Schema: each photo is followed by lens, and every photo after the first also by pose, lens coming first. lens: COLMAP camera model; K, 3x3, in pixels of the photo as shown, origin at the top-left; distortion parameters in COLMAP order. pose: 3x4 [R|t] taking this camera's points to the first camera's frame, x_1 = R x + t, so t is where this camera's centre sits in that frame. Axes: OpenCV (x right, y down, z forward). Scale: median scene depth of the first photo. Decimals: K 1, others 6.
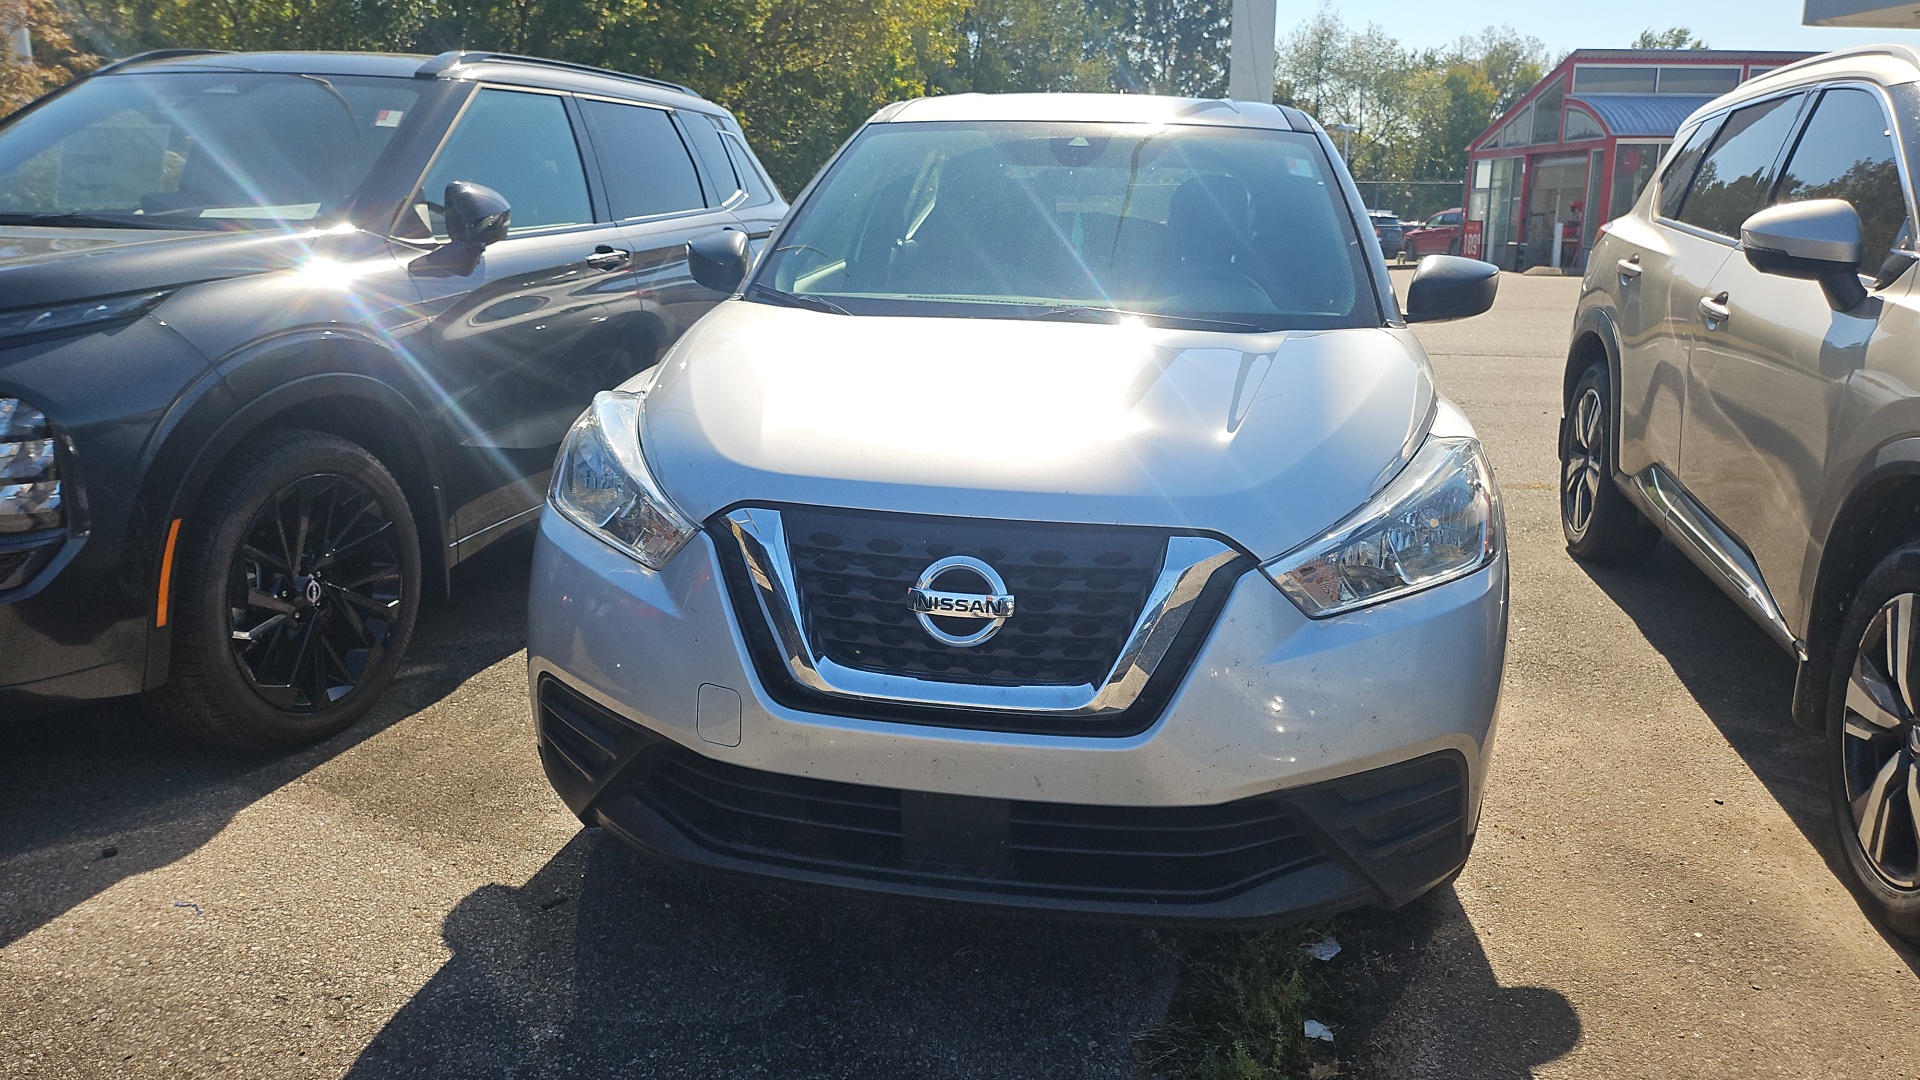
lens RADIAL K [[1385.8, 0, 996.4], [0, 1385.8, 544.6], [0, 0, 1]] dist [0.078595, -0.107987]
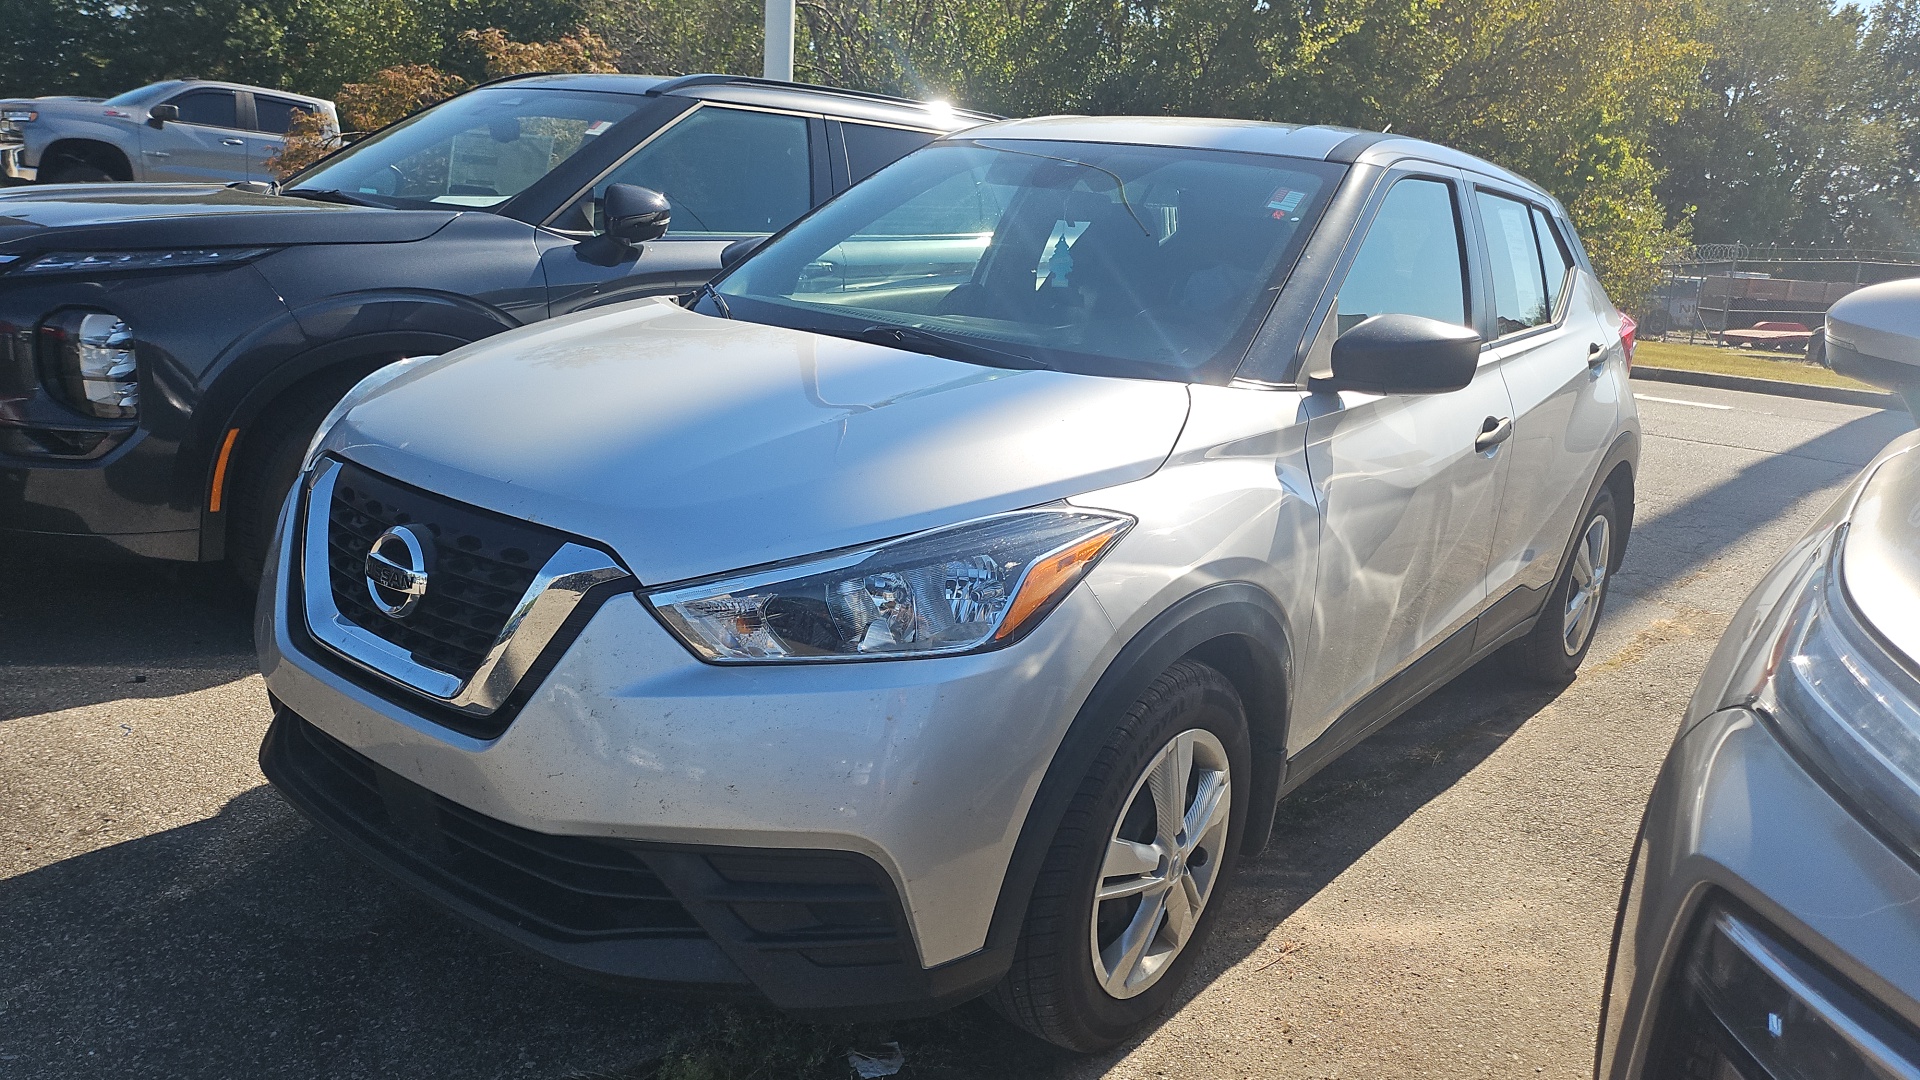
lens RADIAL K [[1385.8, 0, 996.4], [0, 1385.8, 544.6], [0, 0, 1]] dist [0.078595, -0.107987]
pose [[0.869555, 0.160023, -0.467191, 0.456597], [-0.177546, 0.984090, 0.006616, -0.034252], [0.460816, 0.077194, 0.884132, 0.168047]]
